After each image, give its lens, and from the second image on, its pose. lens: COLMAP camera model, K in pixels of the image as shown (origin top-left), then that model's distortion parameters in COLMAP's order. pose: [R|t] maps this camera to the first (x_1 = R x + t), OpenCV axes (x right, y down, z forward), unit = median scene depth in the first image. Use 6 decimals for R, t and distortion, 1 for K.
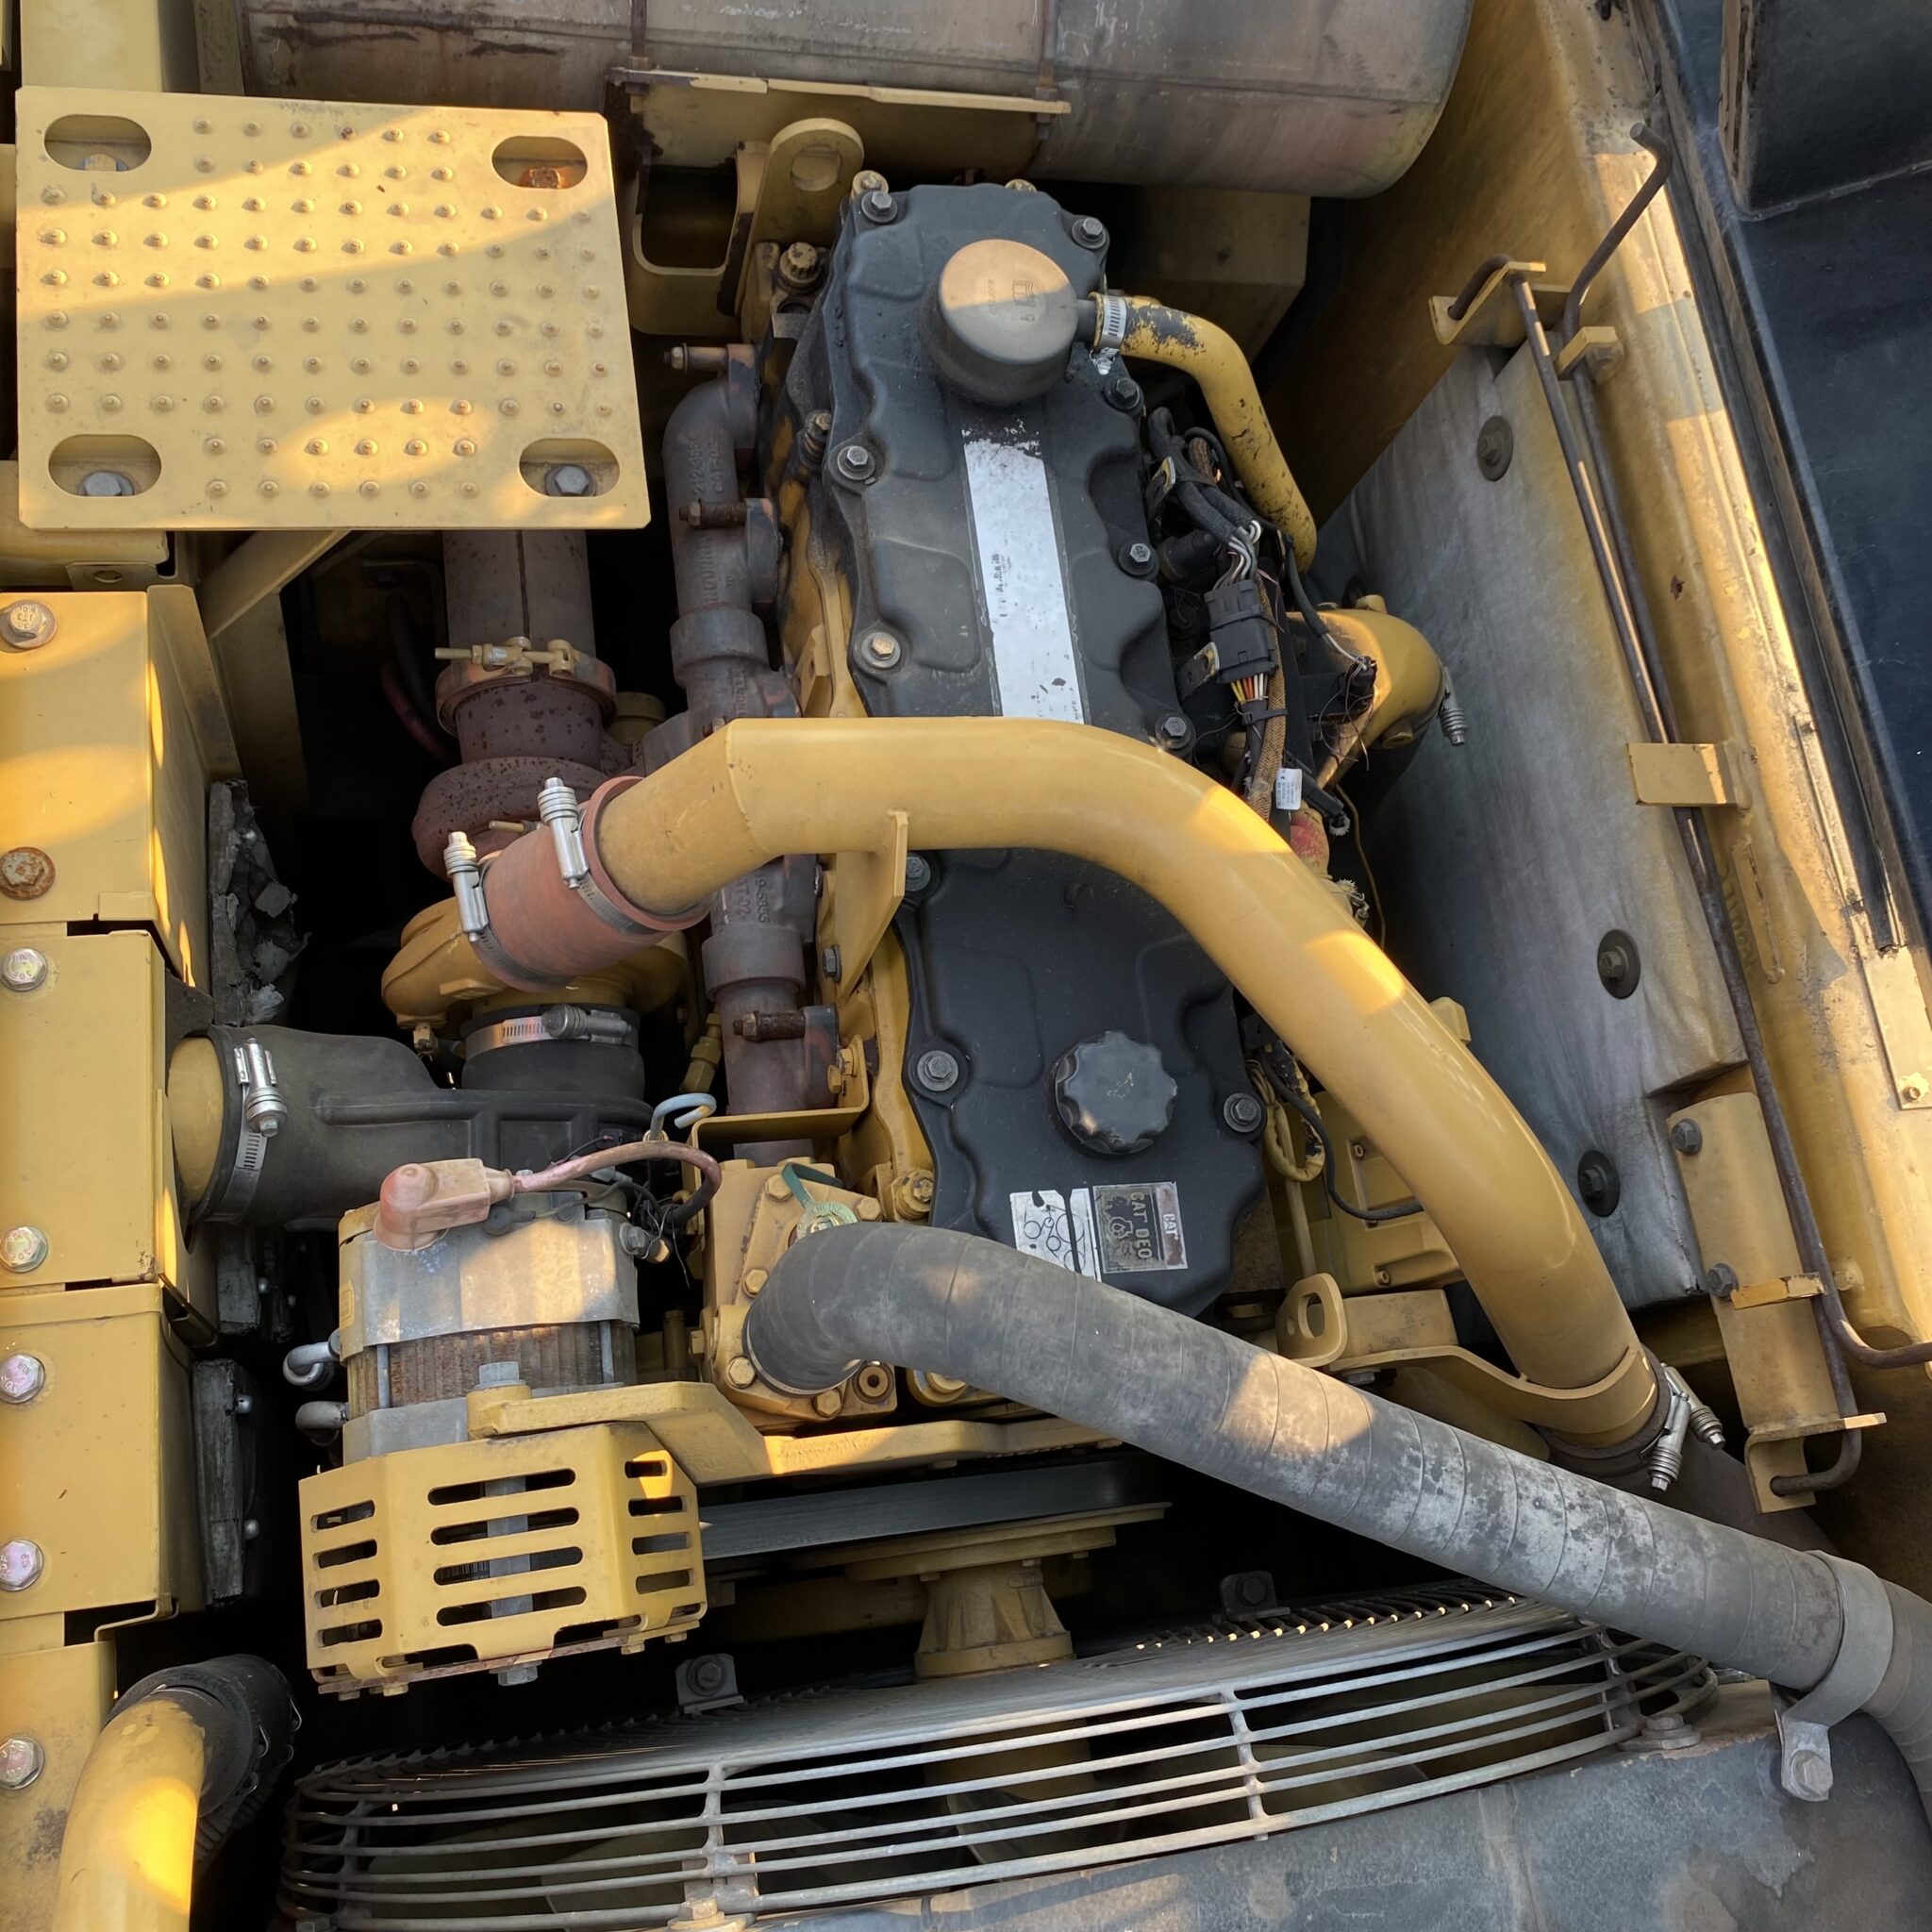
lens RADIAL K [[1902.9, 0, 957.5], [0, 1902.9, 959.8], [0, 0, 1]] dist [0.009813, -0.027961]
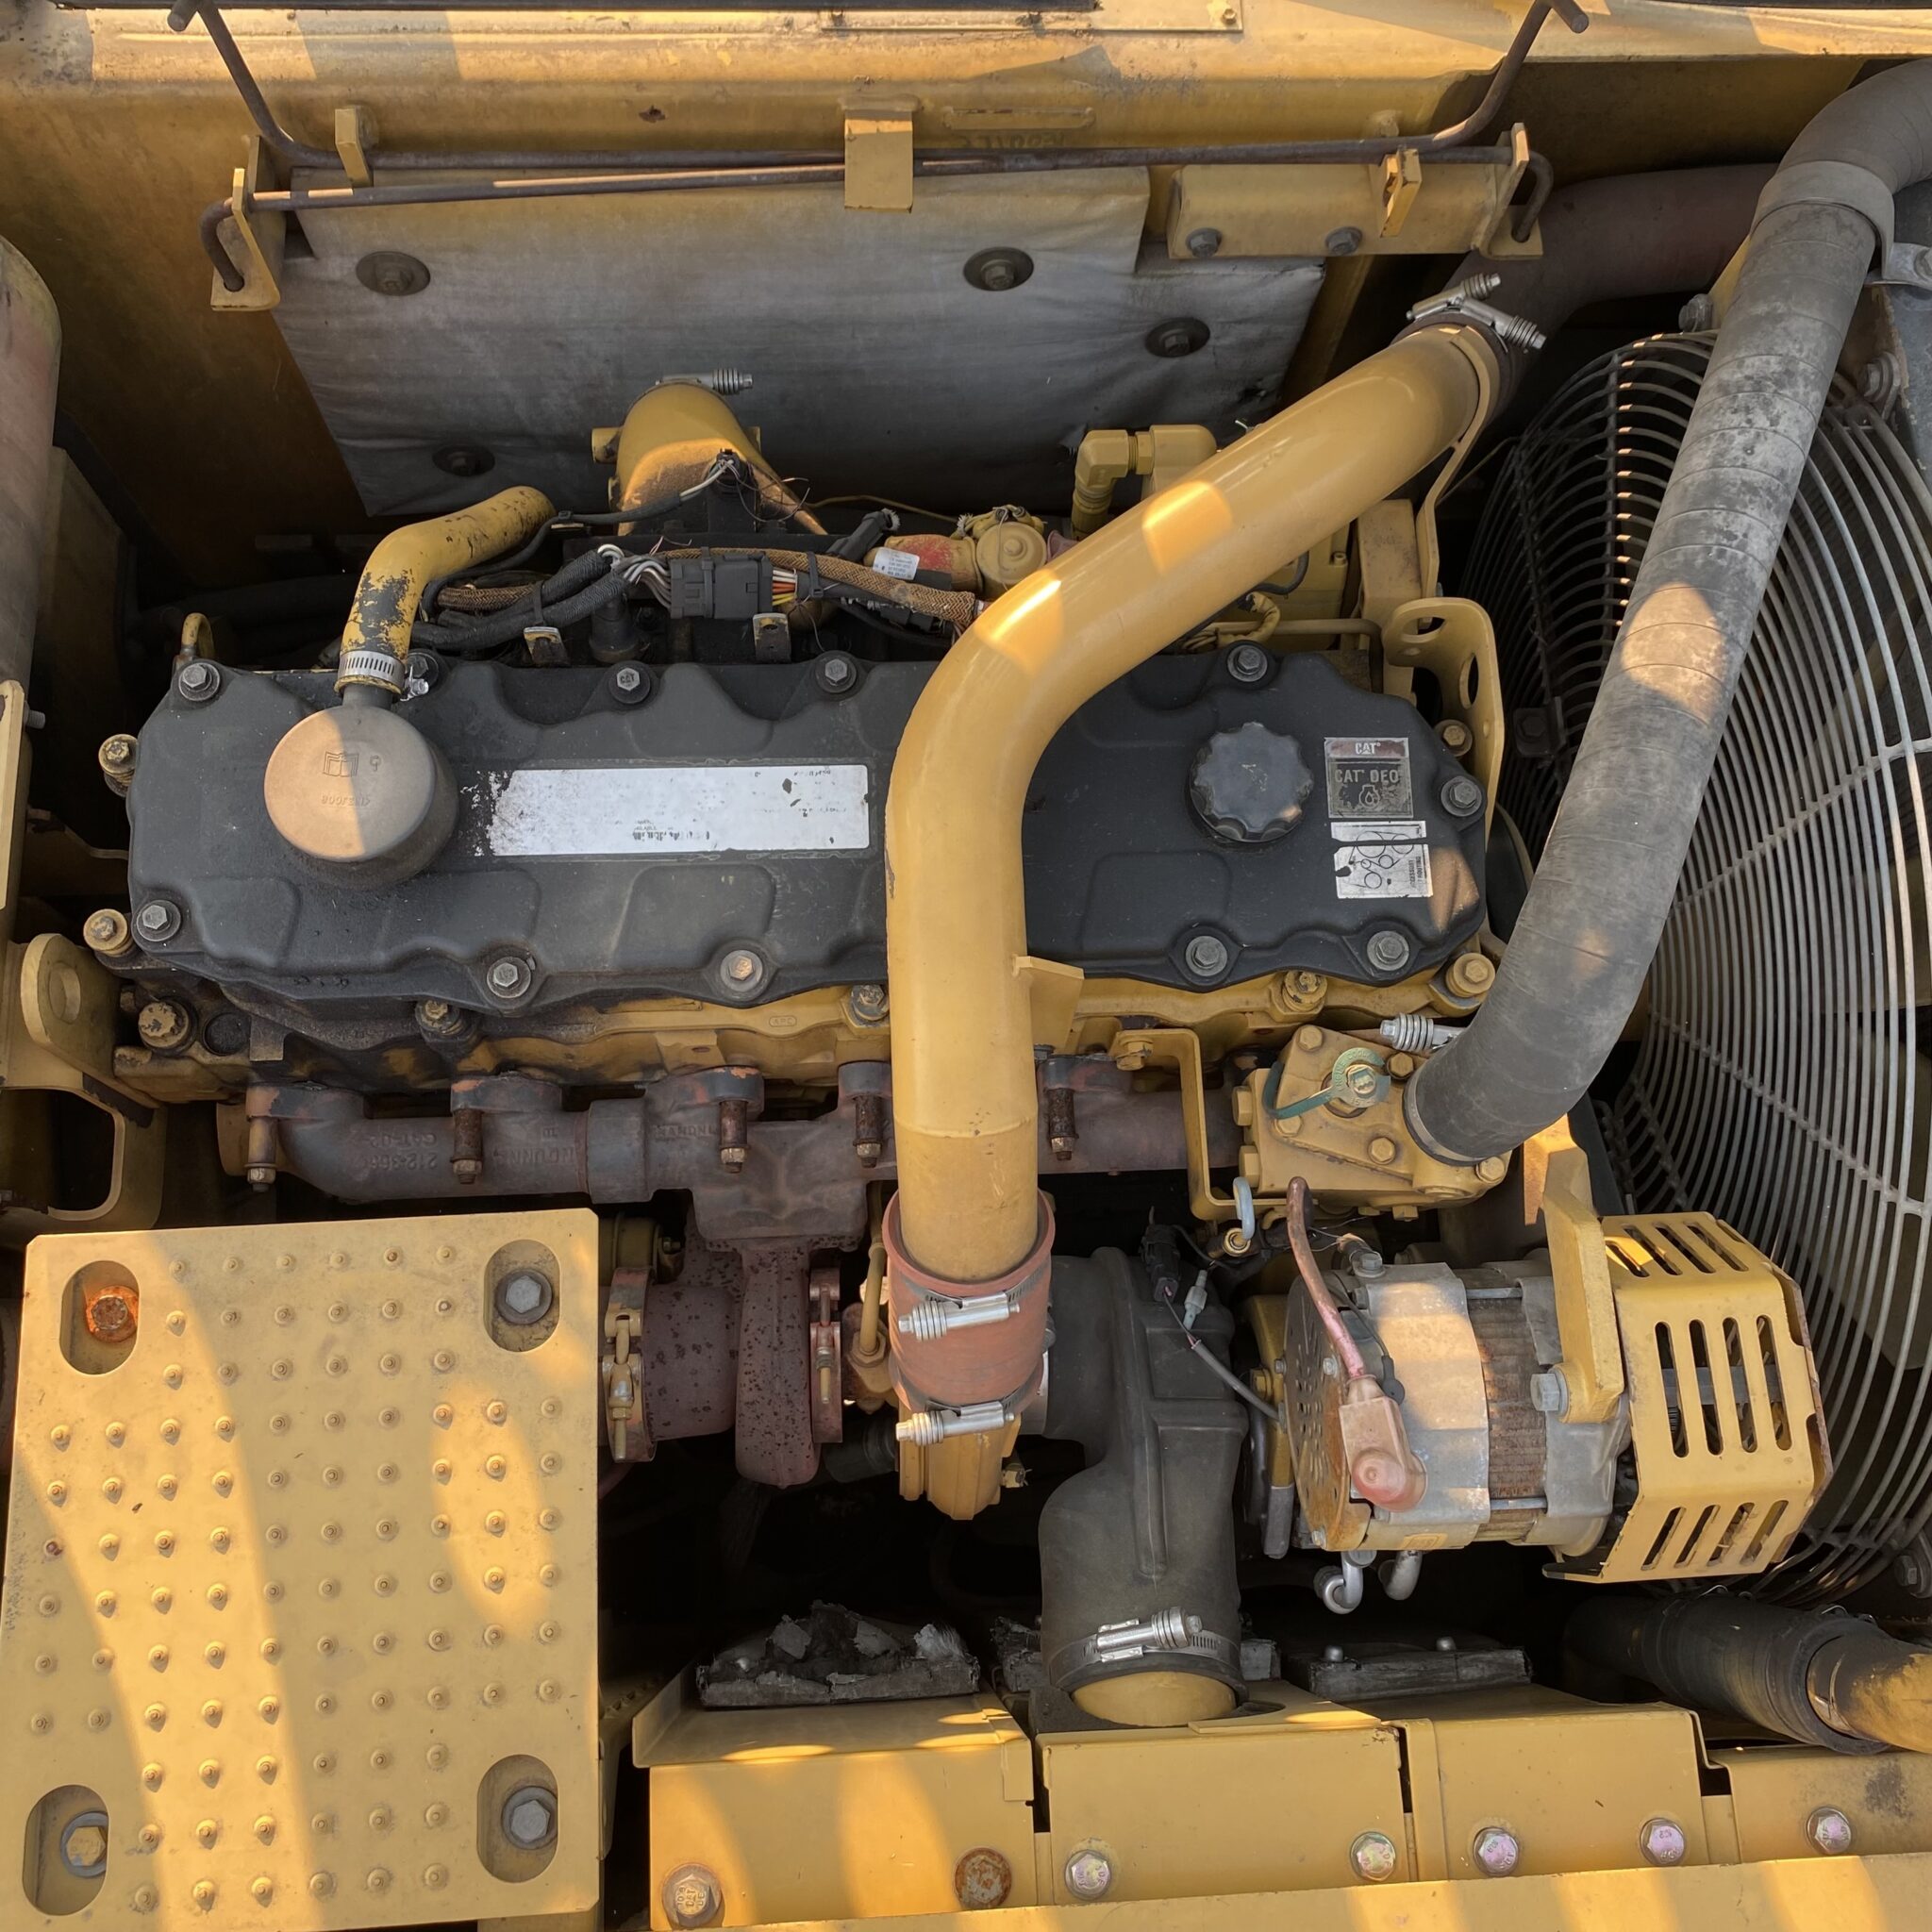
lens RADIAL K [[1902.9, 0, 957.5], [0, 1902.9, 959.8], [0, 0, 1]] dist [0.009813, -0.027961]
pose [[0.099854, -0.994284, 0.037800, -0.058726], [0.935366, 0.106756, 0.337185, -0.372721], [-0.339293, 0.001688, 0.940679, 0.090488]]
